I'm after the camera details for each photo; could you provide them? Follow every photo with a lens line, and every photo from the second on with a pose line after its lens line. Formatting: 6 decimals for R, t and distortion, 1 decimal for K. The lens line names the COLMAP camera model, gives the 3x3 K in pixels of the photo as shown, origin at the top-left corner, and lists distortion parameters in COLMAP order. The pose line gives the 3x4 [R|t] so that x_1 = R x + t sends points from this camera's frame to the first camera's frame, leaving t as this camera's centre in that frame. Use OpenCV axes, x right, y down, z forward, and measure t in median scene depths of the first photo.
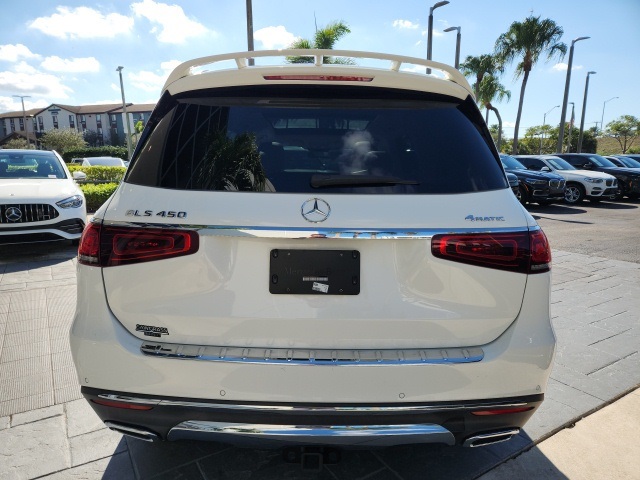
lens RADIAL K [[431.3, 0, 320.0], [0, 431.3, 240.0], [0, 0, 1]] dist [0.063024, -0.066287]
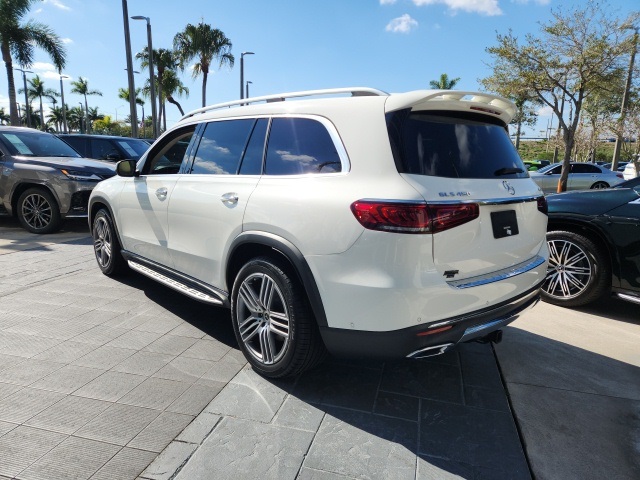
lens RADIAL K [[427.0, 0, 320.2], [0, 427.0, 234.7], [0, 0, 1]] dist [0.066628, -0.059143]
pose [[0.713904, -0.101177, 0.692896, -1.284911], [0.093459, 0.994421, 0.048913, -0.027721], [-0.693979, 0.029838, 0.719377, 0.190702]]
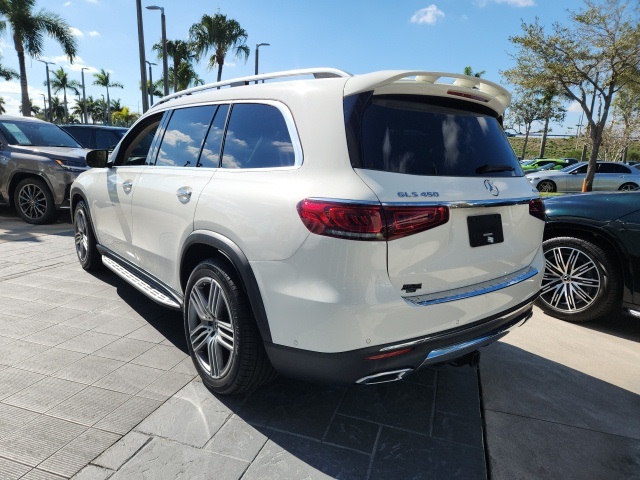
lens RADIAL K [[428.0, 0, 312.8], [0, 428.0, 243.0], [0, 0, 1]] dist [0.054100, -0.047598]
pose [[0.756471, -0.101220, 0.646147, -1.049921], [0.070255, 0.994811, 0.073589, -0.024622], [-0.650242, -0.010273, 0.759657, 0.183197]]
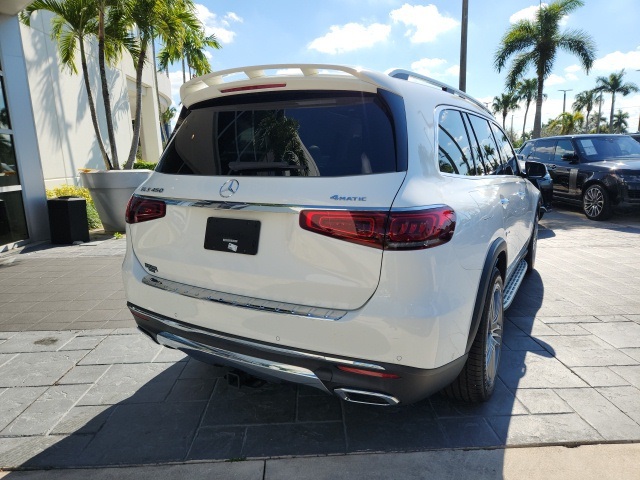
lens RADIAL K [[427.0, 0, 320.2], [0, 427.0, 234.7], [0, 0, 1]] dist [0.066628, -0.059143]
pose [[0.872730, 0.064966, -0.483861, 0.631631], [-0.064266, 0.997770, 0.018050, 0.022103], [0.483954, 0.015343, 0.874959, -0.015749]]
